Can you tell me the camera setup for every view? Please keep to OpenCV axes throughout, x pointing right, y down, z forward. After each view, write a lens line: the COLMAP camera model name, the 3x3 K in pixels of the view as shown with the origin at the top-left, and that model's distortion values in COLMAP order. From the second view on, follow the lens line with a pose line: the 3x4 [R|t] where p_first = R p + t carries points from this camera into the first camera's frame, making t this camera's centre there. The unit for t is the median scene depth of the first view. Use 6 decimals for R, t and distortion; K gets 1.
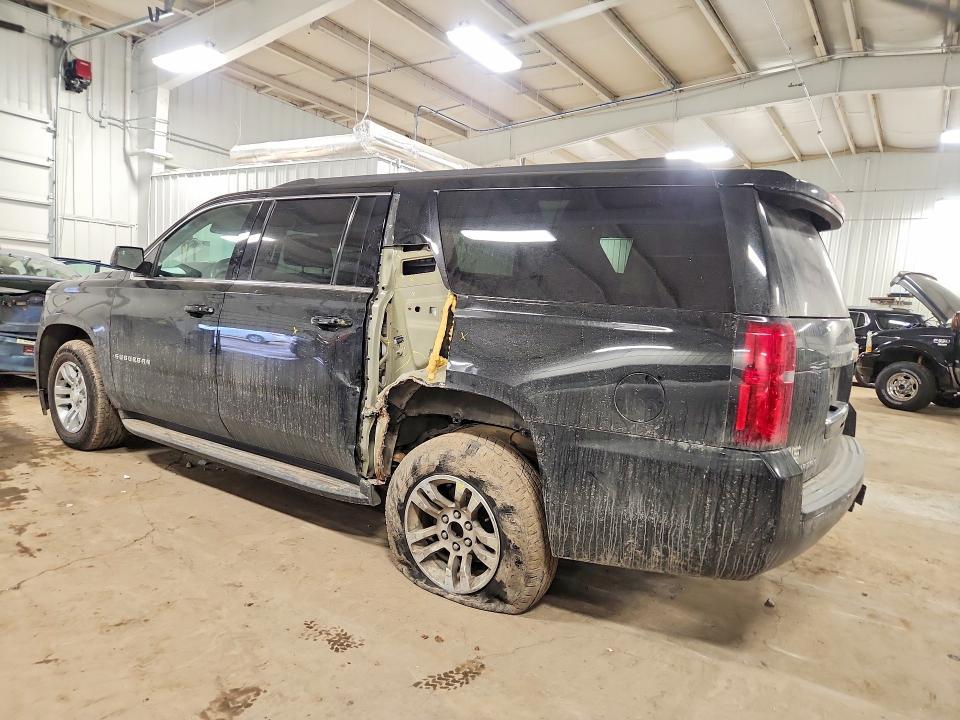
lens RADIAL K [[653.3, 0, 469.9], [0, 653.3, 360.5], [0, 0, 1]] dist [0.021245, -0.005219]
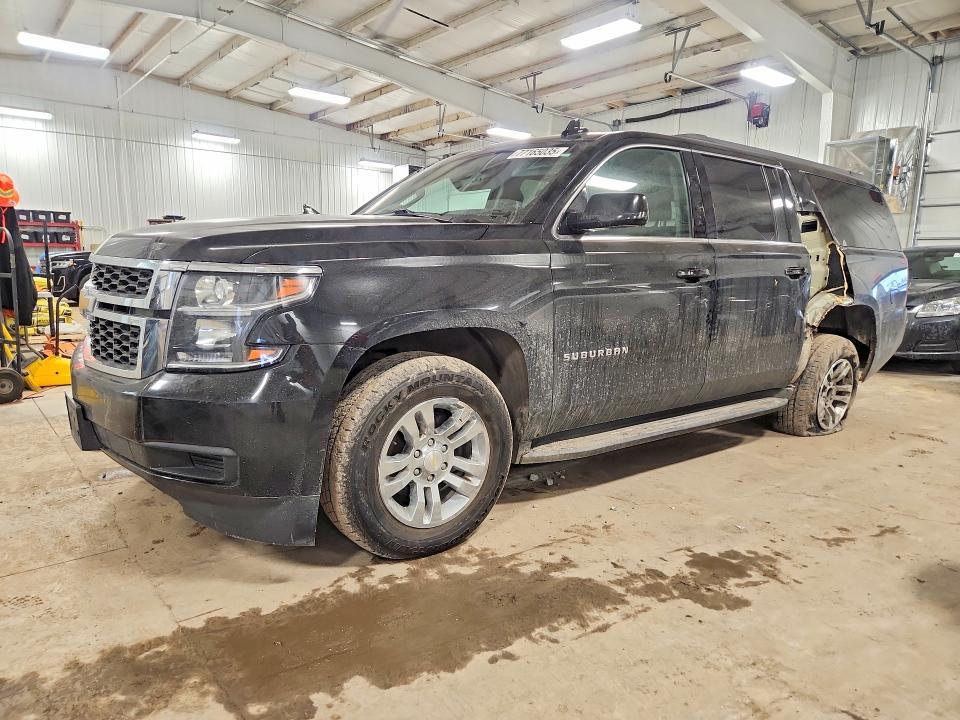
lens RADIAL K [[653.3, 0, 469.9], [0, 653.3, 360.5], [0, 0, 1]] dist [0.021245, -0.005219]
pose [[0.284778, -0.205236, 0.936365, -1.098098], [0.082152, 0.978443, 0.189474, -0.125900], [-0.955067, 0.022966, 0.295500, 0.831260]]
